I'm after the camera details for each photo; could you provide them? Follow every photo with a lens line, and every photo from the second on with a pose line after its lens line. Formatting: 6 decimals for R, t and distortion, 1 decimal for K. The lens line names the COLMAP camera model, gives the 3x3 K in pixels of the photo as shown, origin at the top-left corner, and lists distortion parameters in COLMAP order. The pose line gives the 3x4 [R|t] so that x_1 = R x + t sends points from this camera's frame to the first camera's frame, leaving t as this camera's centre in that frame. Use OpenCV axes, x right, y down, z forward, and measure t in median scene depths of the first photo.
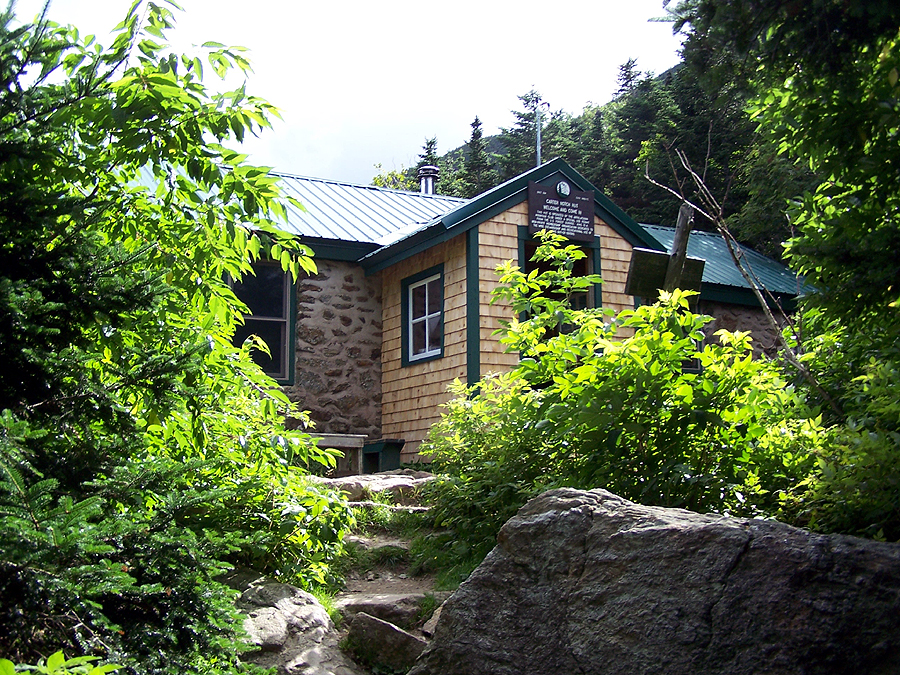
lens RADIAL K [[1050.6, 0, 502.0], [0, 1050.6, 338.9], [0, 0, 1]] dist [-0.194504, 0.327012]
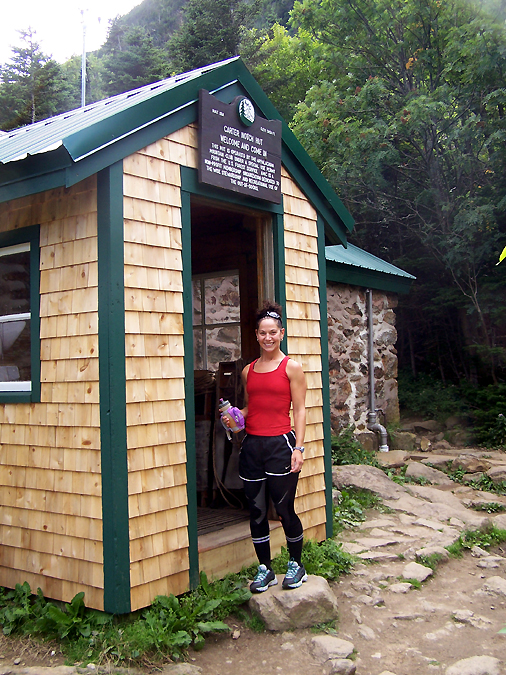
lens RADIAL K [[788.0, 0, 253.0], [0, 788.0, 337.5], [0, 0, 1]] dist [-0.194504, 0.327012]
pose [[0.923613, 0.008273, 0.383237, -0.100443], [-0.043299, 0.995620, 0.082859, -0.049799], [-0.380873, -0.093124, 0.919926, 0.553197]]
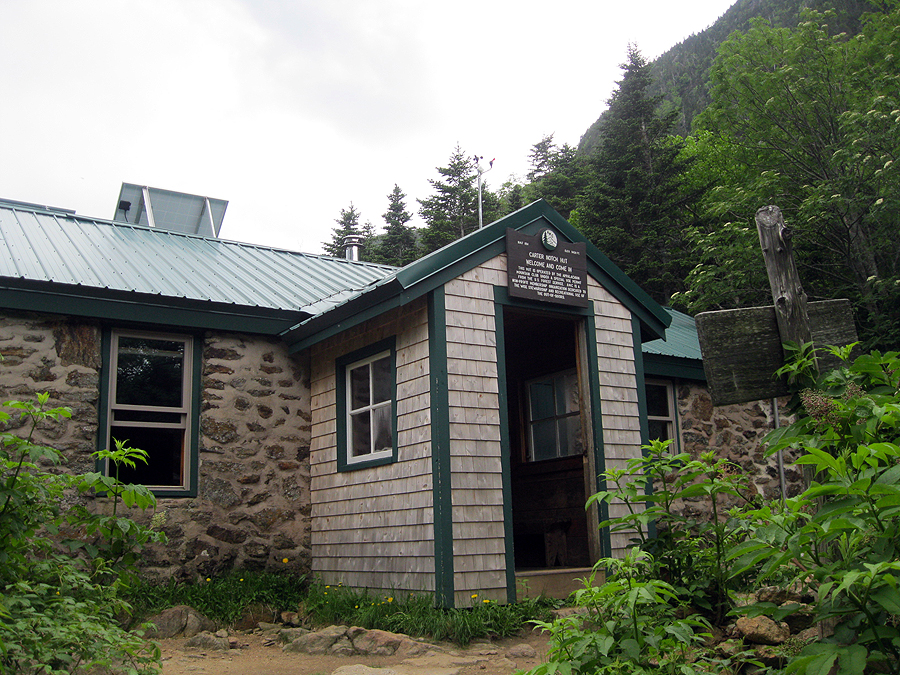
lens RADIAL K [[916.7, 0, 450.0], [0, 916.7, 337.5], [0, 0, 1]] dist [-0.169875, 0.000702]
pose [[0.998380, -0.006985, 0.056469, -0.050591], [0.011391, 0.996882, -0.078081, -0.018252], [-0.055748, 0.078598, 0.995346, 0.322543]]
